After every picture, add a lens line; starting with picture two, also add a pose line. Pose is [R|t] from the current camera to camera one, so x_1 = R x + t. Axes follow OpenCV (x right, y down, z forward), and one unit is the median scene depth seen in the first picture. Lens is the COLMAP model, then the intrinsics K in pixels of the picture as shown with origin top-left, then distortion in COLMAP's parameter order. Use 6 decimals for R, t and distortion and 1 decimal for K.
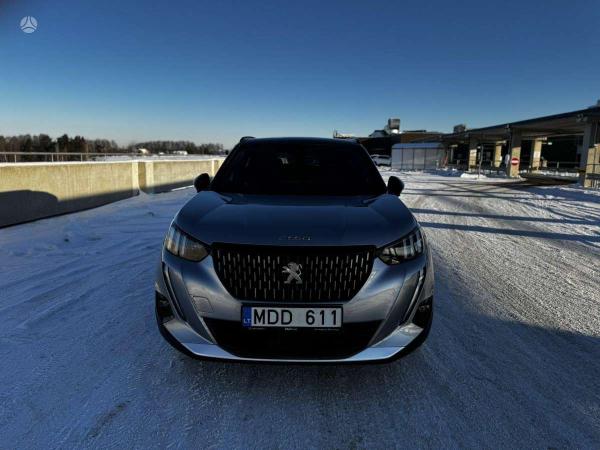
lens RADIAL K [[457.1, 0, 300.0], [0, 457.1, 225.0], [0, 0, 1]] dist [0.060006, -0.073224]
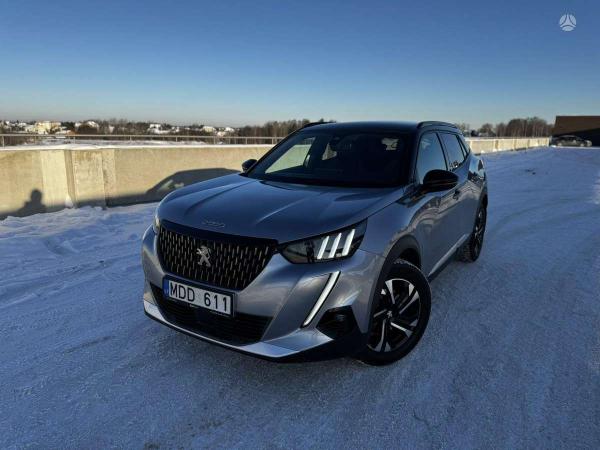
lens RADIAL K [[457.1, 0, 300.0], [0, 457.1, 225.0], [0, 0, 1]] dist [0.060006, -0.073224]
pose [[0.823807, 0.108548, -0.556381, 0.756474], [-0.085633, 0.994062, 0.067146, -0.057267], [0.560365, -0.007671, 0.828210, 0.240514]]
